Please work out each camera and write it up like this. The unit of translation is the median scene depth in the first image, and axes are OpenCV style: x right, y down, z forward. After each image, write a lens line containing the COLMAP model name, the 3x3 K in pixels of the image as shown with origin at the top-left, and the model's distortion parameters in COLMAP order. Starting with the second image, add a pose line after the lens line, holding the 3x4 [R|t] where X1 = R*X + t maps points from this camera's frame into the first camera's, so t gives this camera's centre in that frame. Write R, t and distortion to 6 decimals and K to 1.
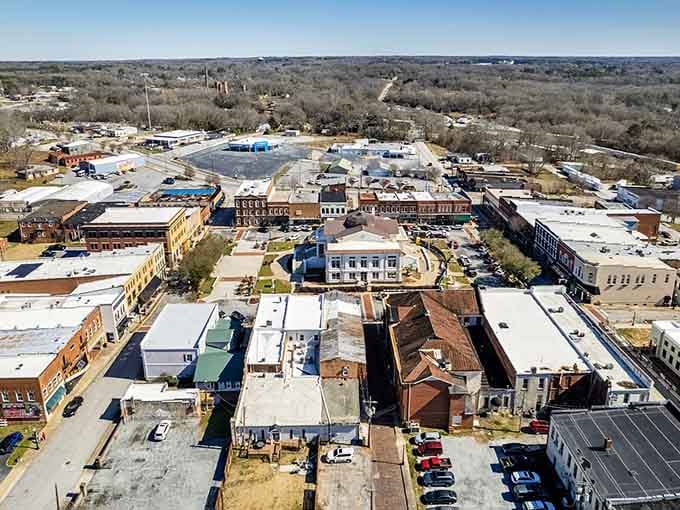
lens RADIAL K [[556.7, 0, 341.0], [0, 556.7, 254.0], [0, 0, 1]] dist [0.011589, 0.006645]
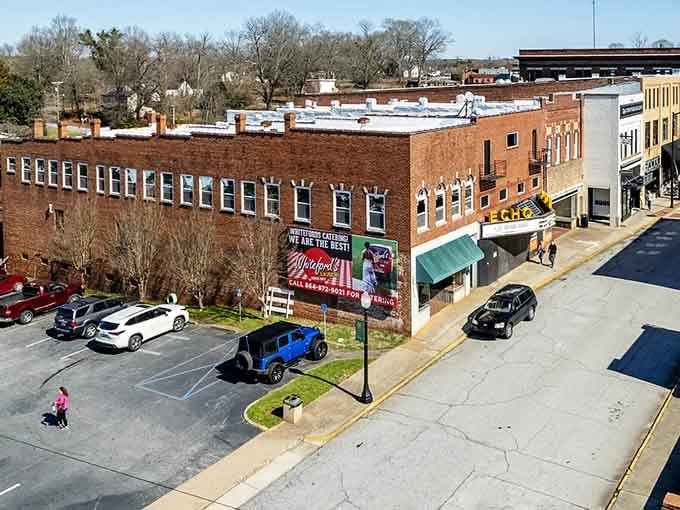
lens RADIAL K [[556.7, 0, 339.8], [0, 556.7, 254.8], [0, 0, 1]] dist [0.011589, 0.006645]
pose [[0.819109, -0.006421, -0.573602, -0.407505], [-0.181427, 0.945709, -0.269665, 0.347129], [0.544192, 0.324952, 0.773473, 0.776628]]
